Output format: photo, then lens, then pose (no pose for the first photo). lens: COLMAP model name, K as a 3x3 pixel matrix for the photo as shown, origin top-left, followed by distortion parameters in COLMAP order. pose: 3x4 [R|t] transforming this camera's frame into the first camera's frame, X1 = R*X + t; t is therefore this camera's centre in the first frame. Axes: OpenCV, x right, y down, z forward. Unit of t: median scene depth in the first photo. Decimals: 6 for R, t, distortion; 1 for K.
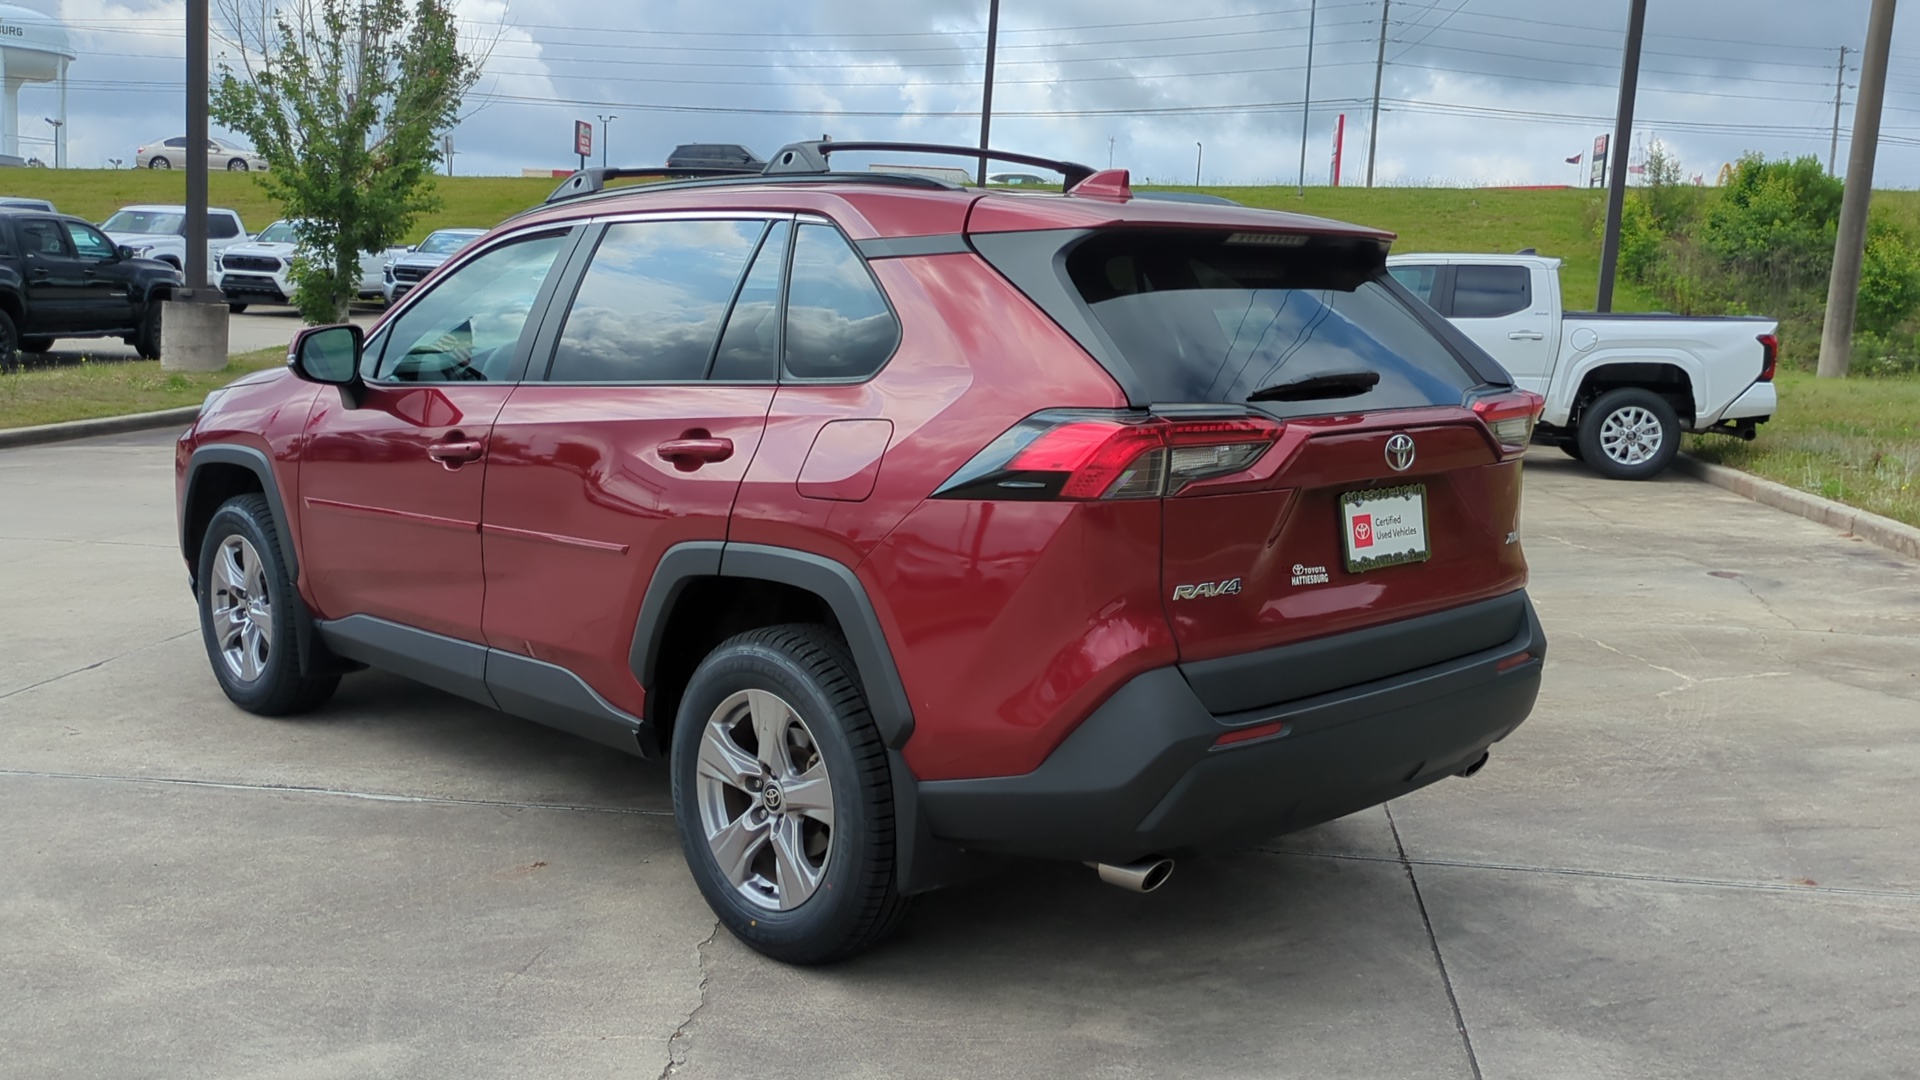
lens RADIAL K [[1765.3, 0, 955.6], [0, 1765.3, 517.1], [0, 0, 1]] dist [0.068190, -0.103173]
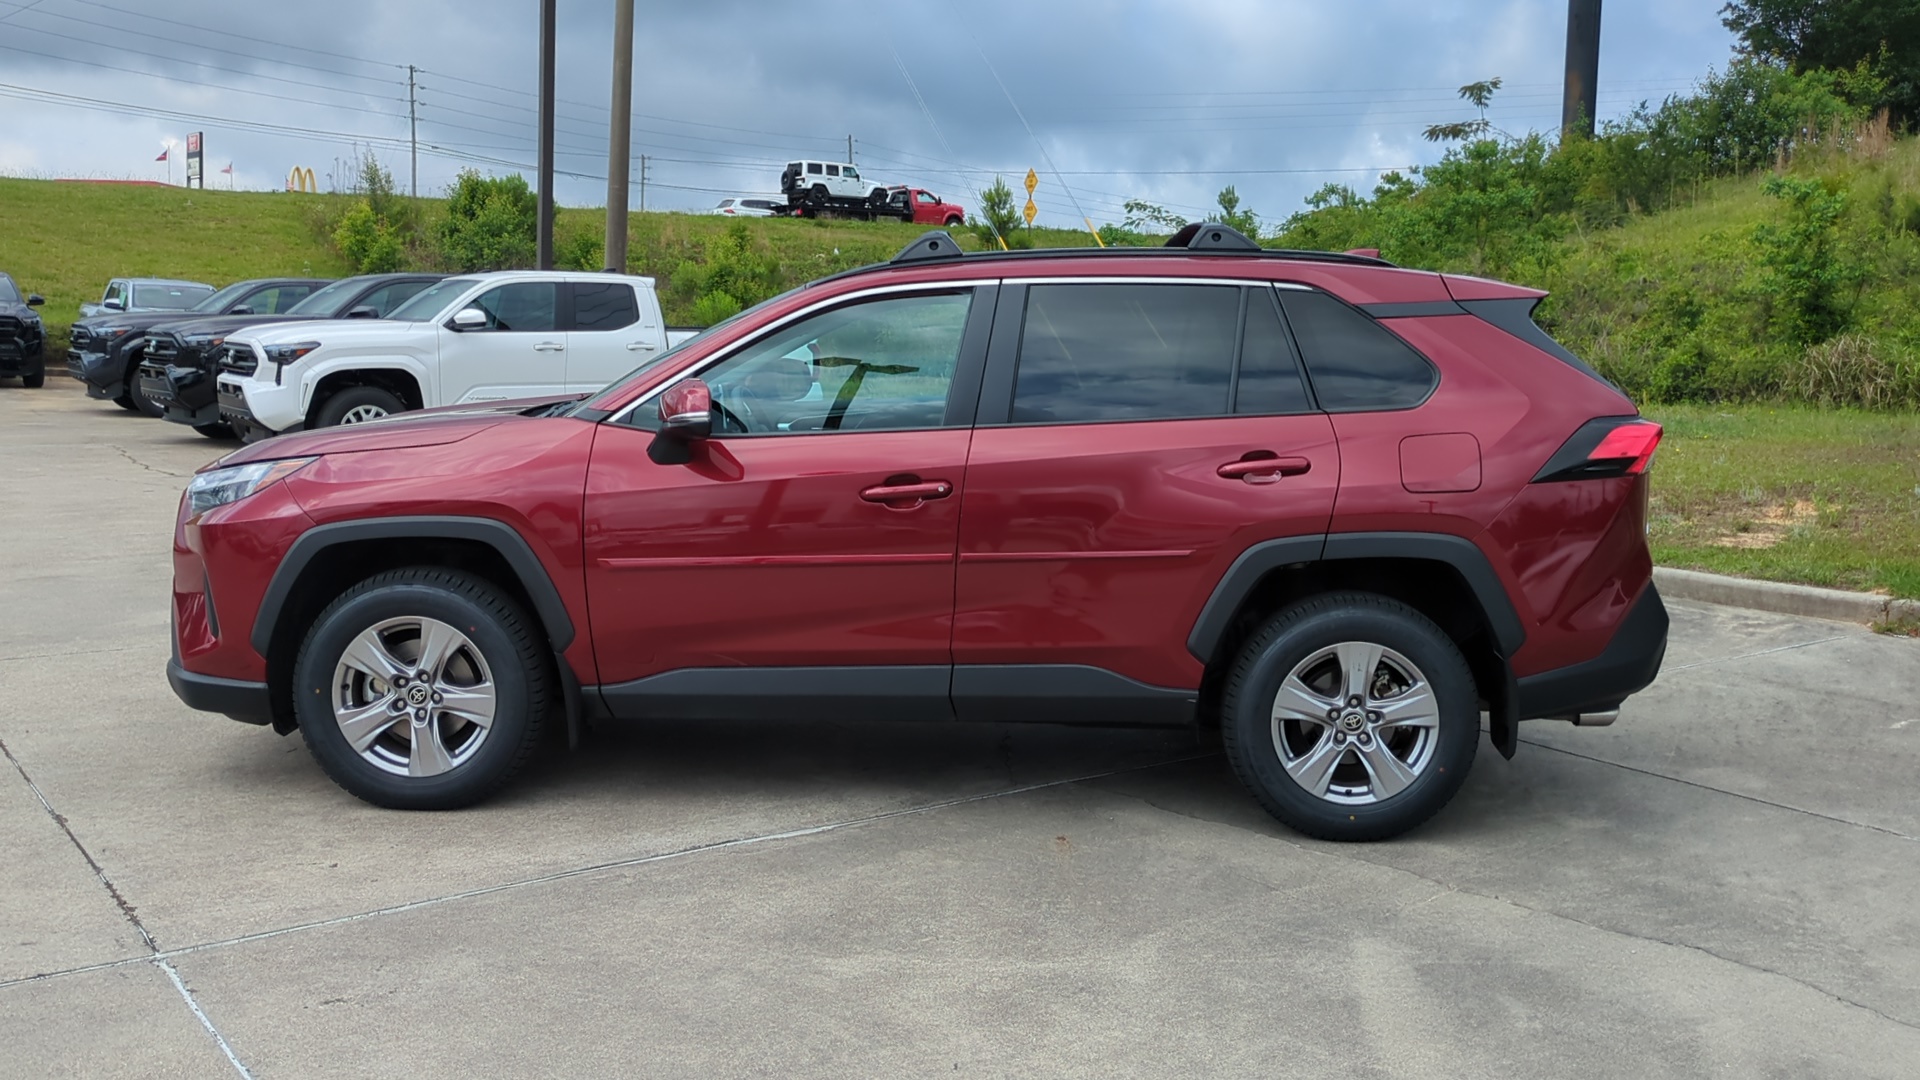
lens RADIAL K [[1765.3, 0, 955.6], [0, 1765.3, 517.1], [0, 0, 1]] dist [0.068190, -0.103173]
pose [[0.708496, -0.089545, 0.700011, -0.328606], [0.088580, 0.995356, 0.037672, -0.019152], [-0.700134, 0.035316, 0.713138, 0.066349]]
